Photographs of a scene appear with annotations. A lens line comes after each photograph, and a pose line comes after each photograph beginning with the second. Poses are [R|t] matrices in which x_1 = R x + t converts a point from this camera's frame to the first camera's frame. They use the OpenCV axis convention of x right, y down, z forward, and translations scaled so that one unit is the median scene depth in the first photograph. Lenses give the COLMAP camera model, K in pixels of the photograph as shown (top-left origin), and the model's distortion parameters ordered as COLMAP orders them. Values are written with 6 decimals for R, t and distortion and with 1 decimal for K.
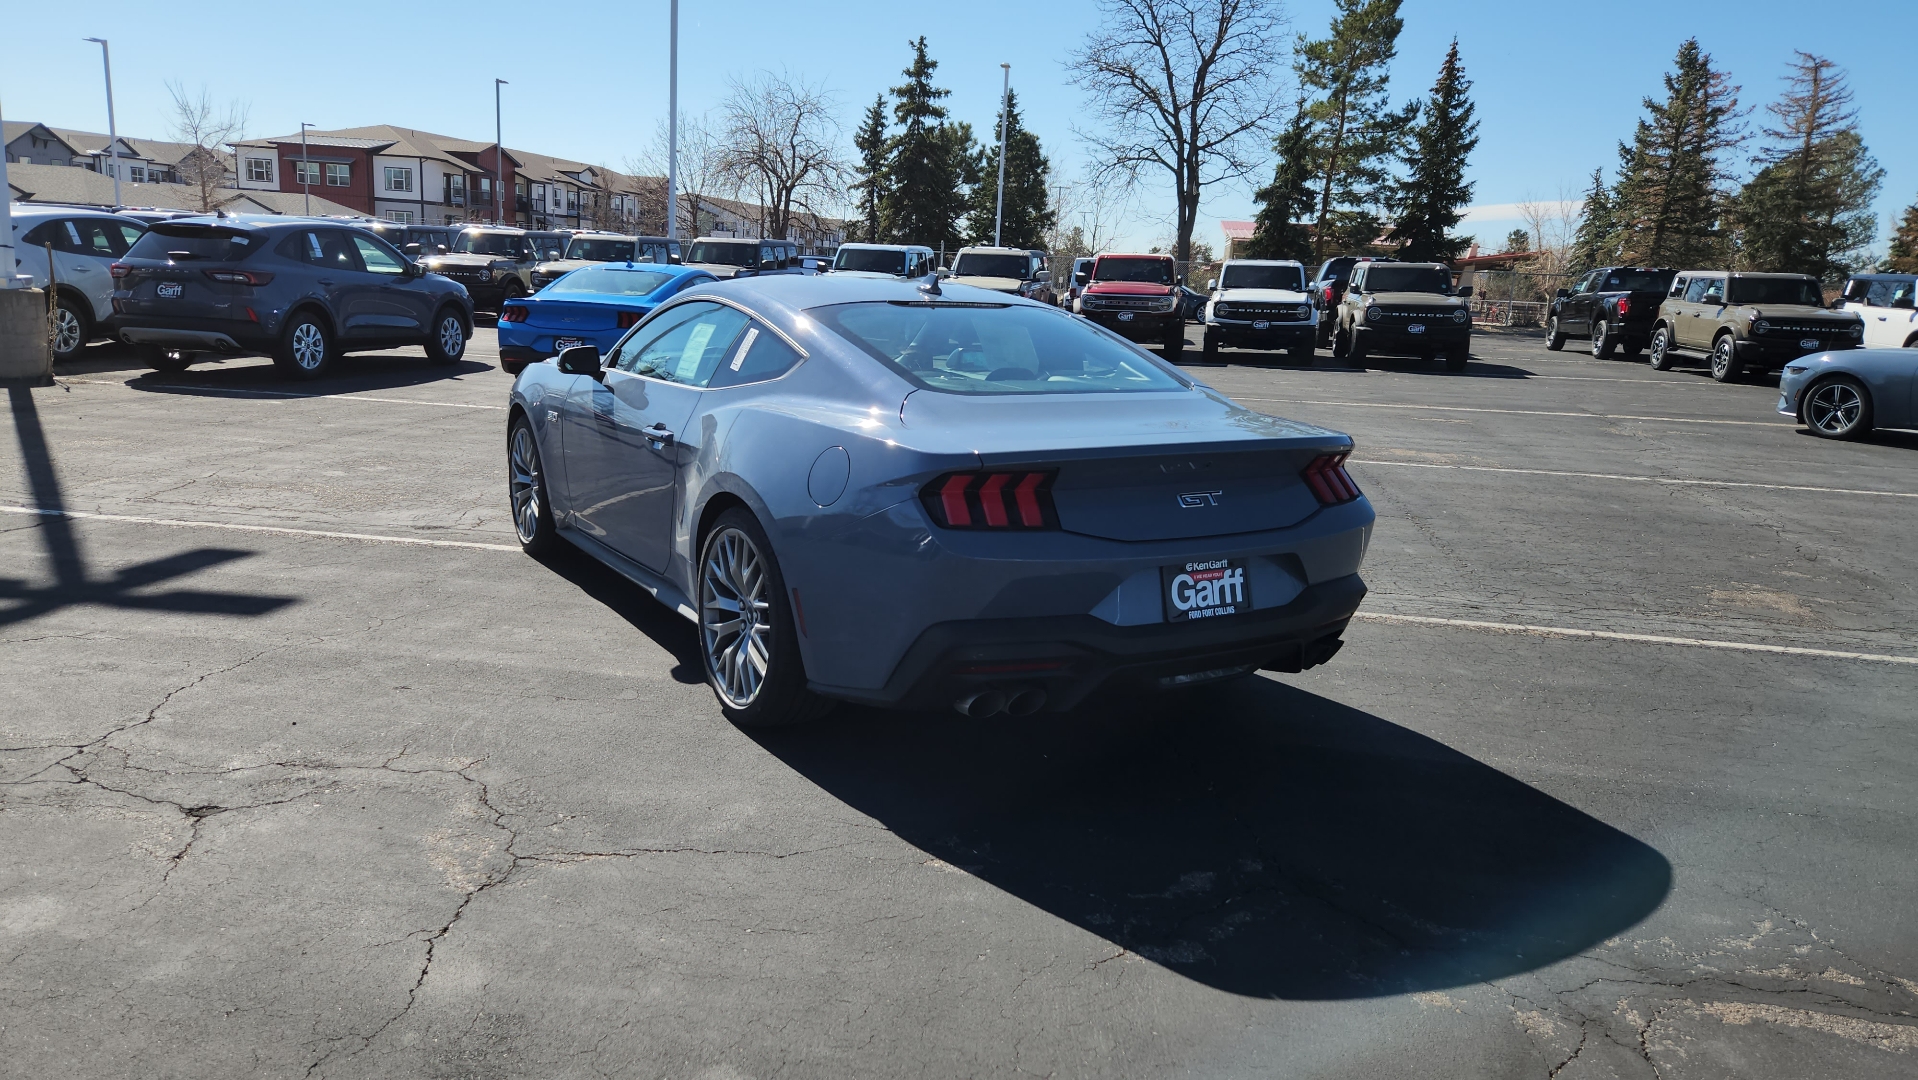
lens RADIAL K [[1269.5, 0, 921.1], [0, 1269.5, 539.6], [0, 0, 1]] dist [0.072355, -0.057788]
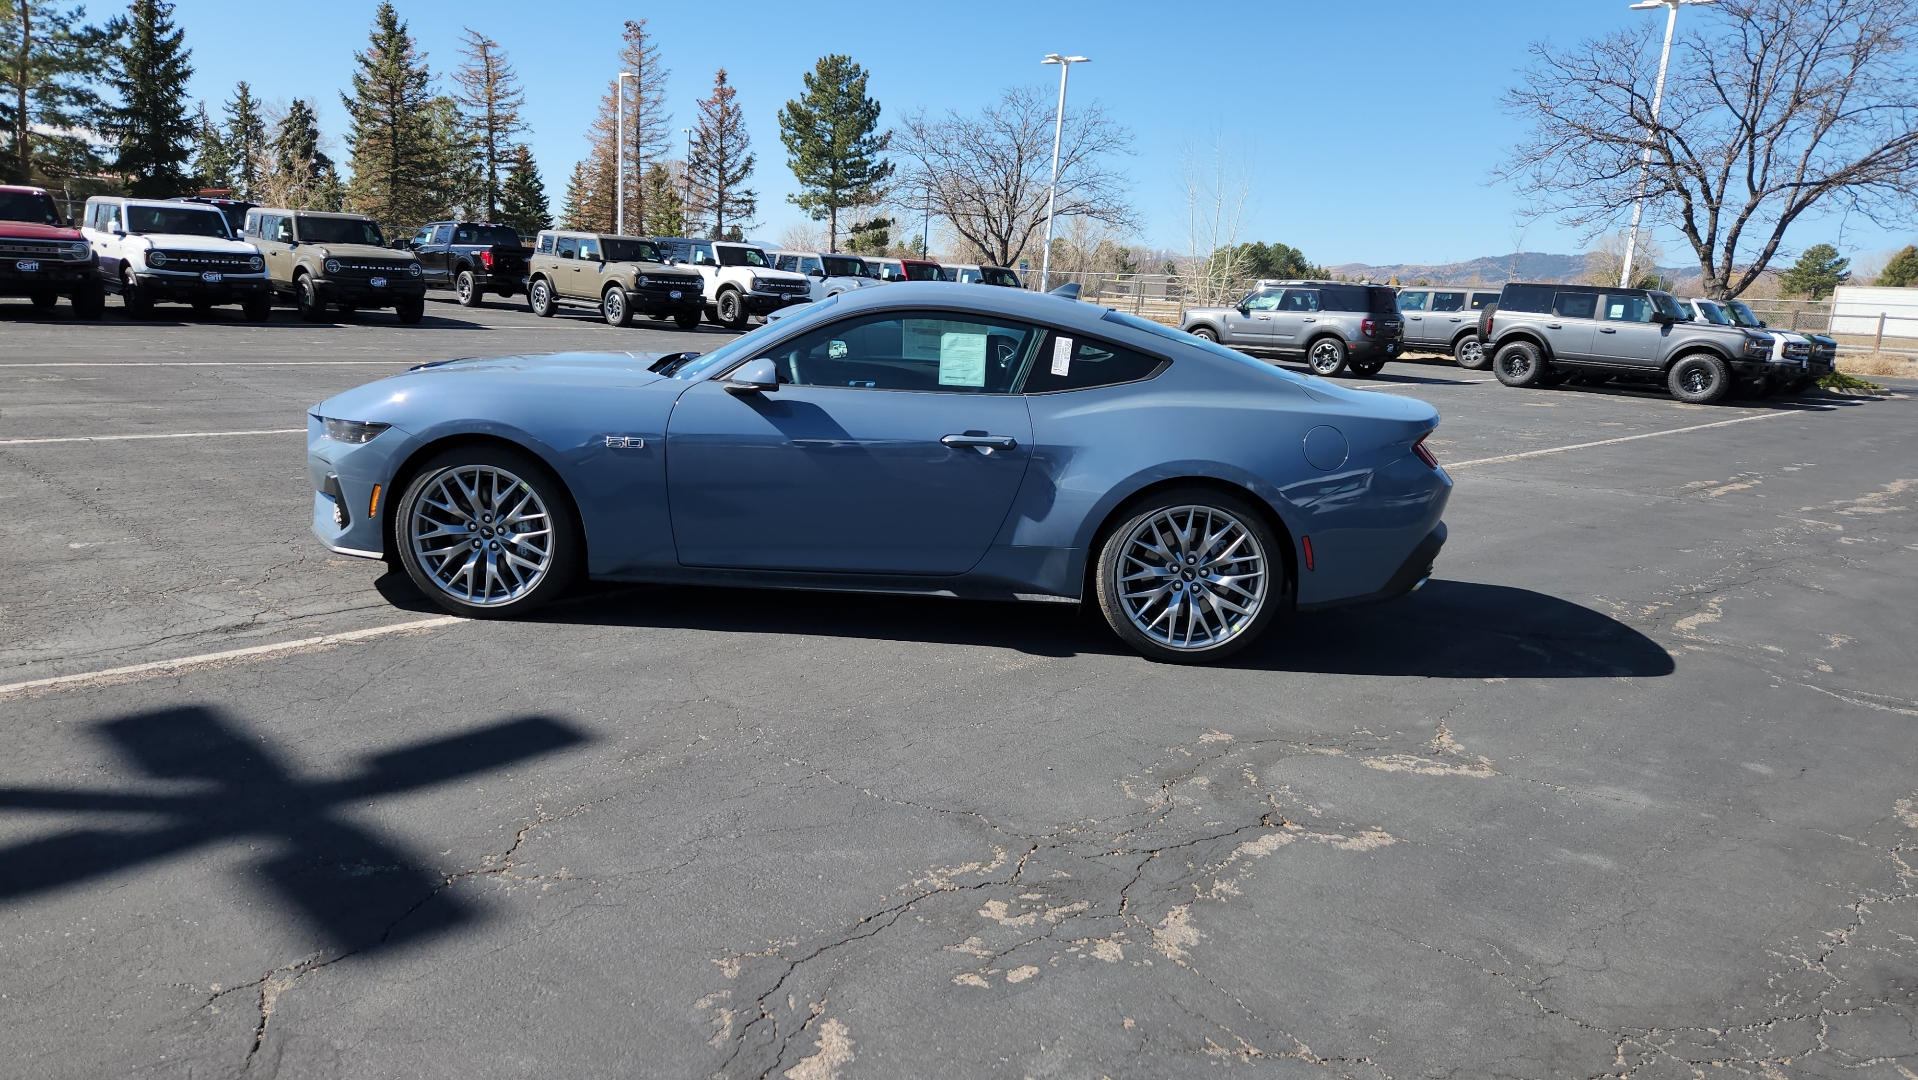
lens RADIAL K [[1272.1, 0, 925.9], [0, 1272.1, 539.3], [0, 0, 1]] dist [0.067716, -0.060315]
pose [[0.561749, -0.172746, 0.809072, -0.091909], [0.135647, 0.983954, 0.115904, -0.010931], [-0.816112, 0.044639, 0.576168, 0.036634]]
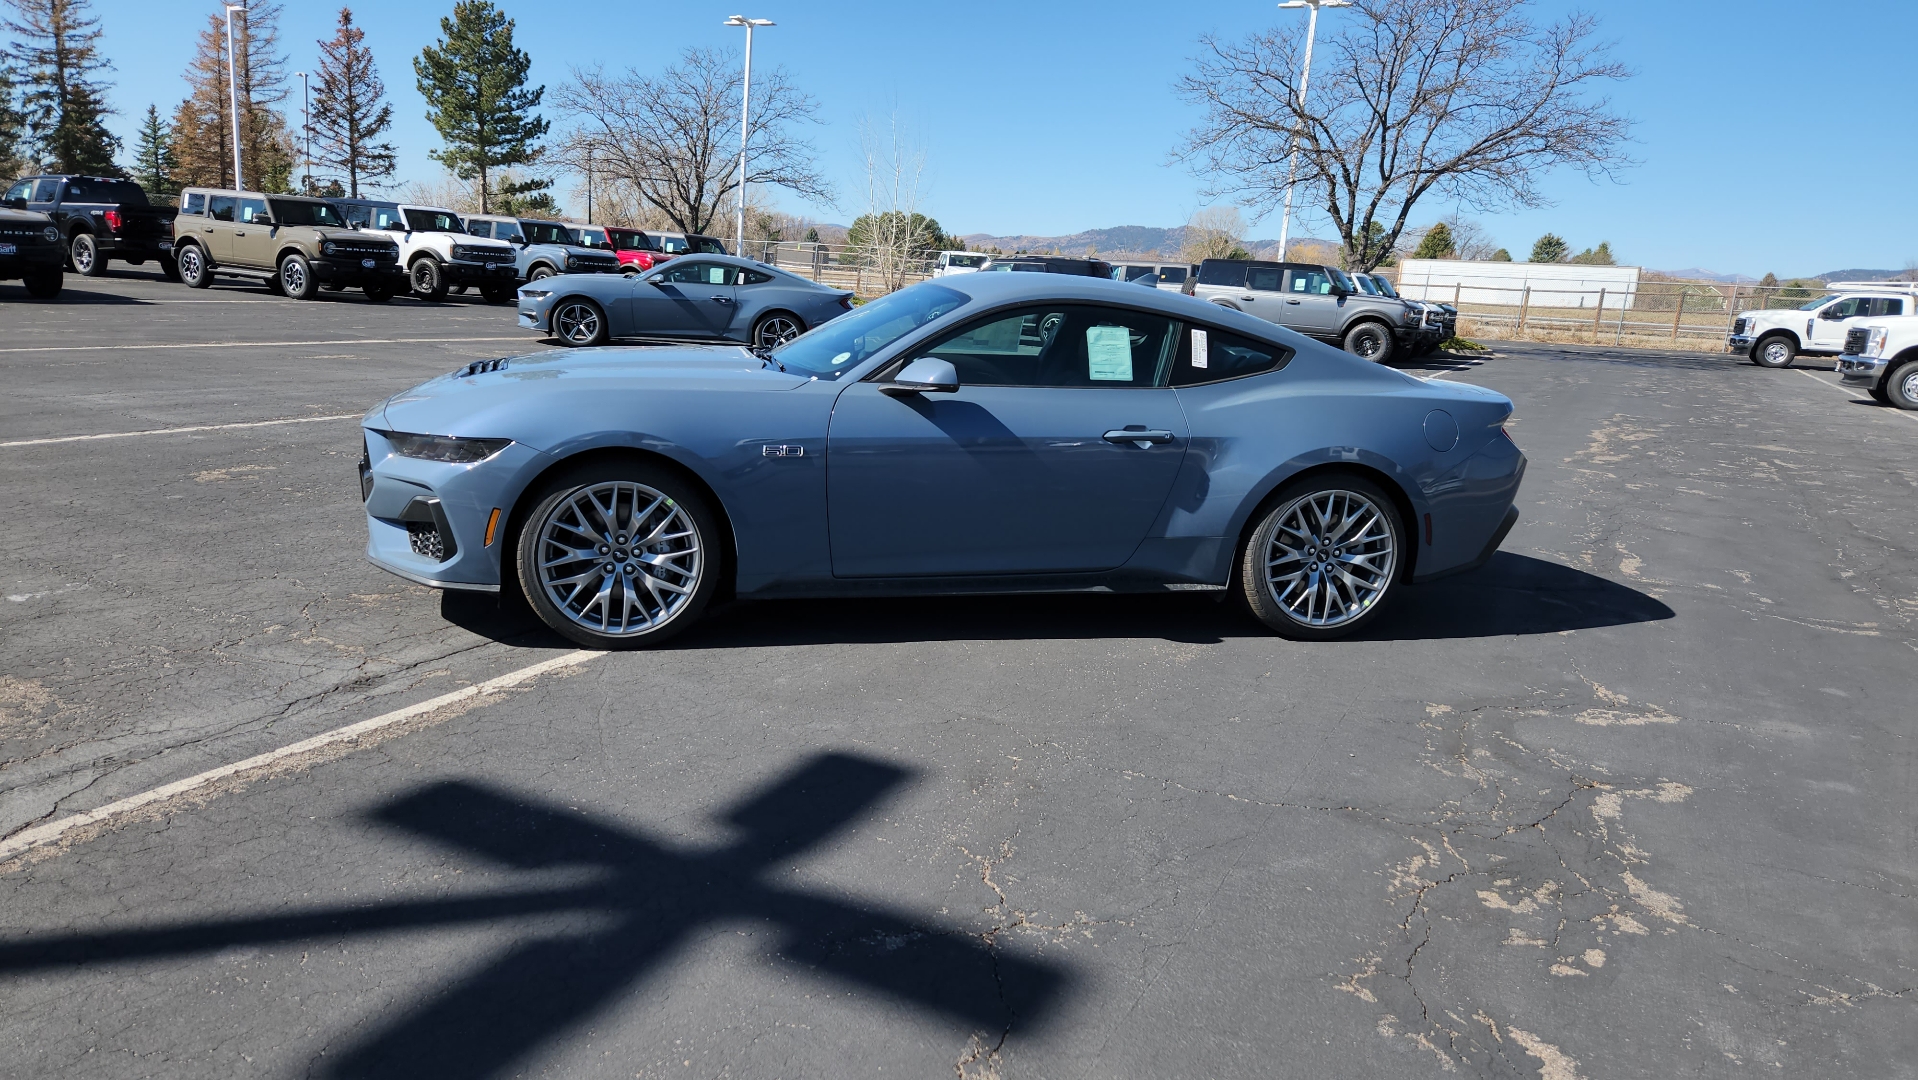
lens RADIAL K [[1277.2, 0, 940.6], [0, 1277.2, 545.7], [0, 0, 1]] dist [0.062165, -0.052419]
pose [[0.309640, -0.221545, 0.924684, -0.105536], [0.147307, 0.971914, 0.183534, -0.017823], [-0.939374, 0.079383, 0.333578, 0.067973]]
